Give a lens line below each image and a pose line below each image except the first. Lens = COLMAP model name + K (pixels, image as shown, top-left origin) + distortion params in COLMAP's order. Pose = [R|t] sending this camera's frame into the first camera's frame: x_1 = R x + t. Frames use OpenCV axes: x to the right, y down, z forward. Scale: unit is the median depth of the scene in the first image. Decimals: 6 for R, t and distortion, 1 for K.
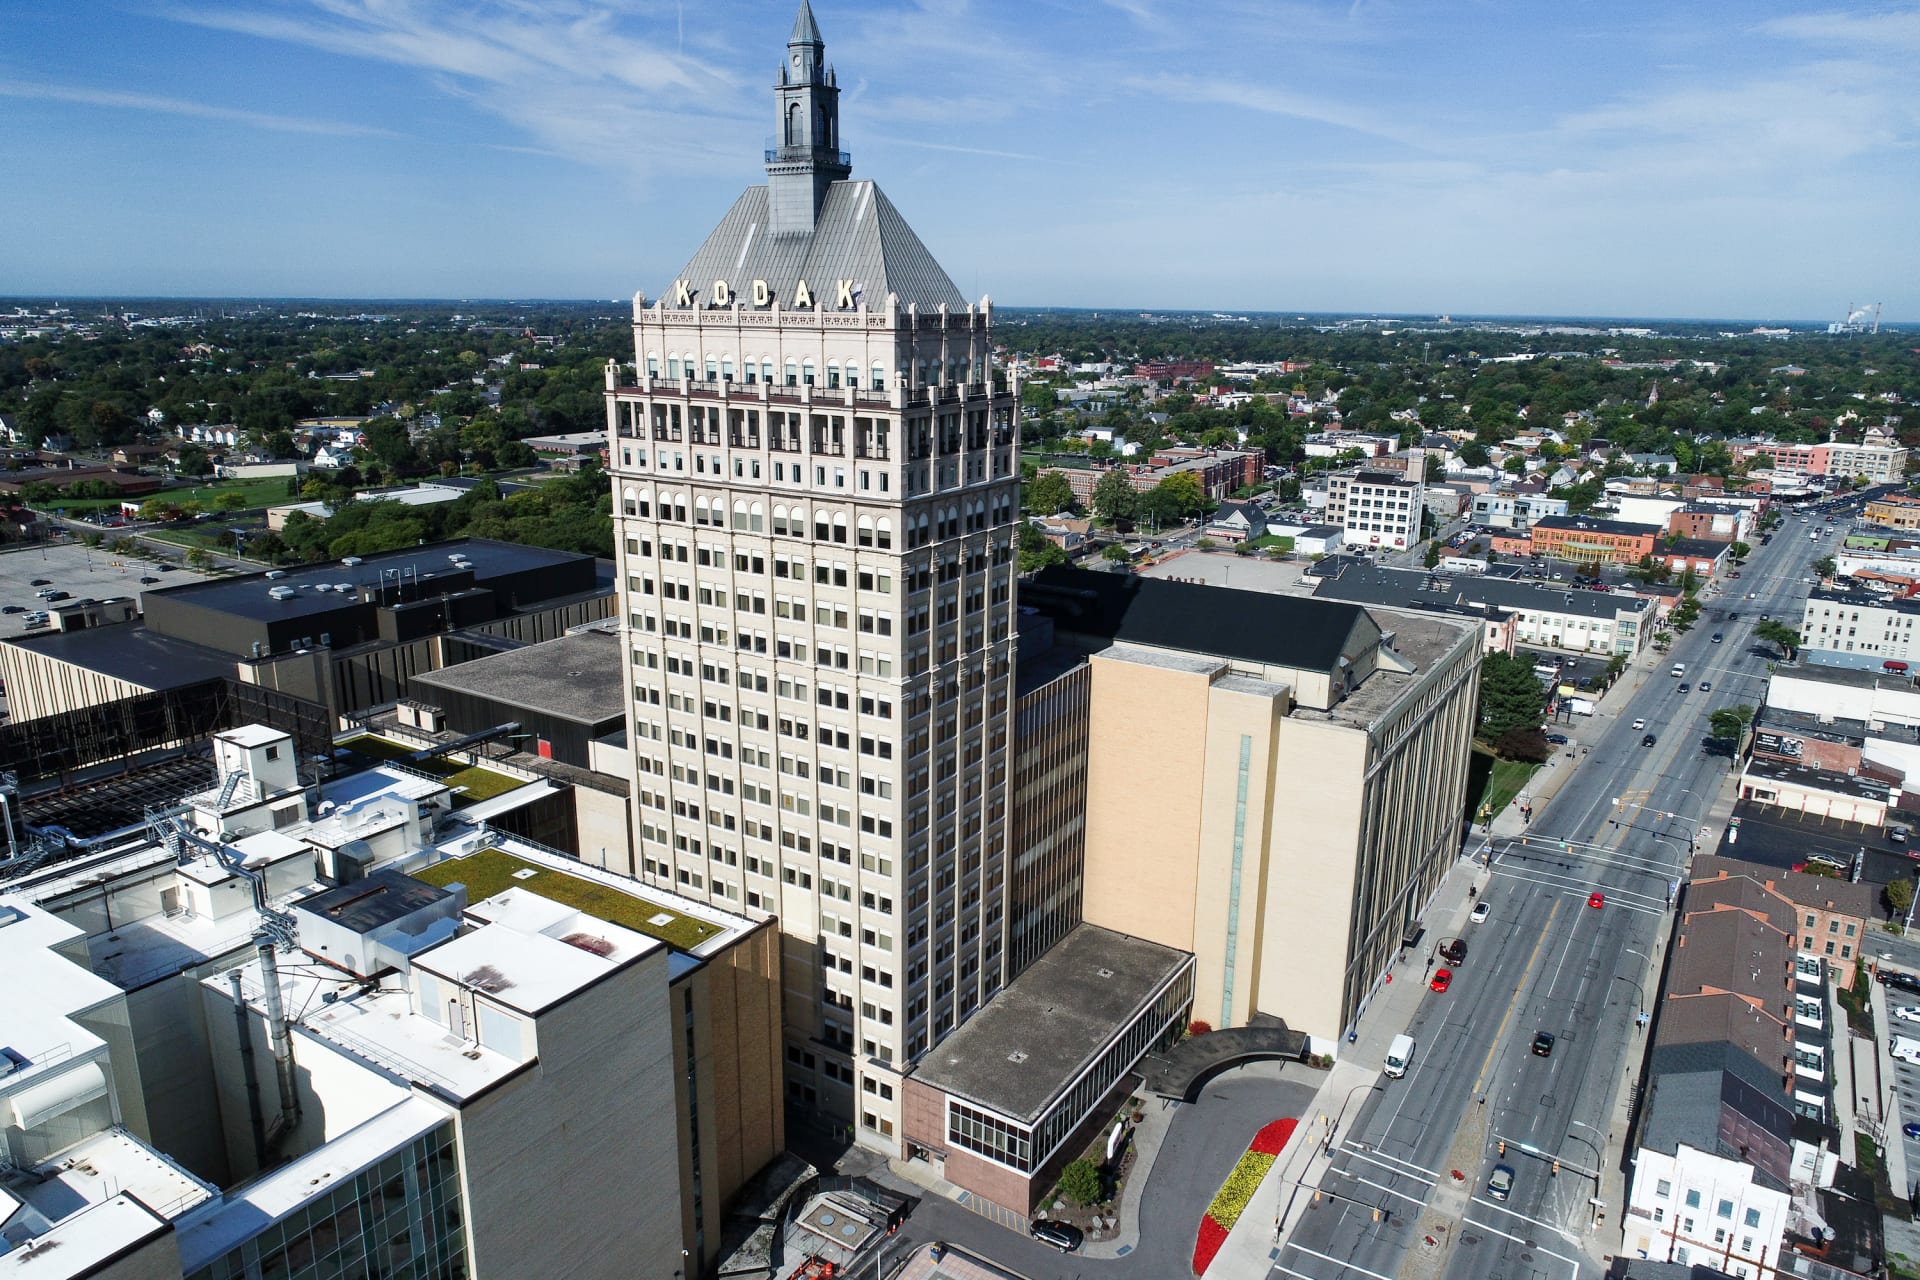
lens RADIAL K [[1309.7, 0, 960.0], [0, 1309.7, 640.0], [0, 0, 1]] dist [0.002752, -0.000568]
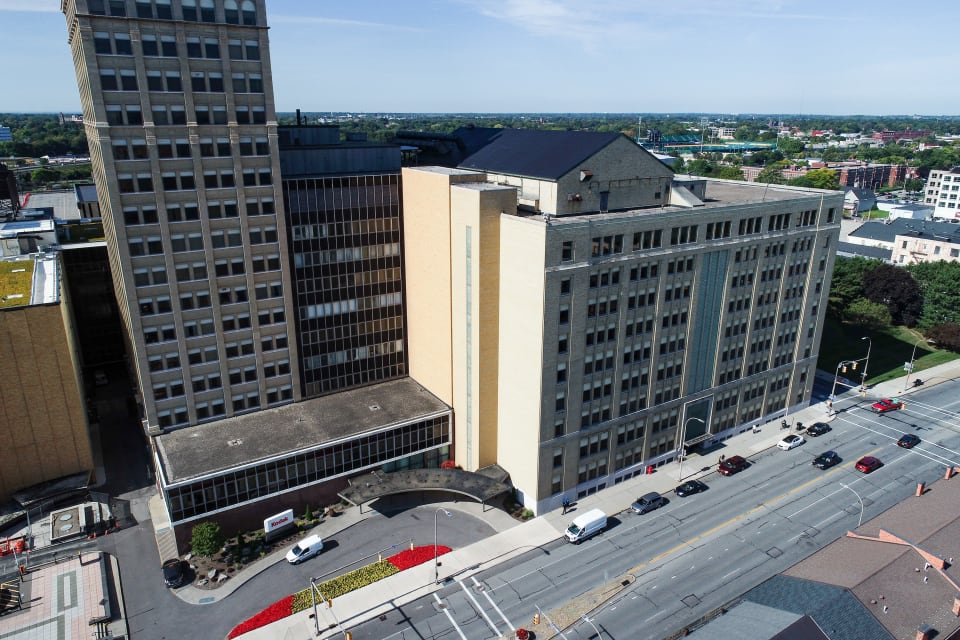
lens RADIAL K [[654.8, 0, 480.0], [0, 654.8, 320.0], [0, 0, 1]] dist [0.002752, -0.000568]
pose [[0.903408, 0.129166, -0.408864, 0.460220], [-0.107638, 0.991331, 0.075345, 0.106840], [0.415051, -0.024058, 0.909480, 0.446847]]
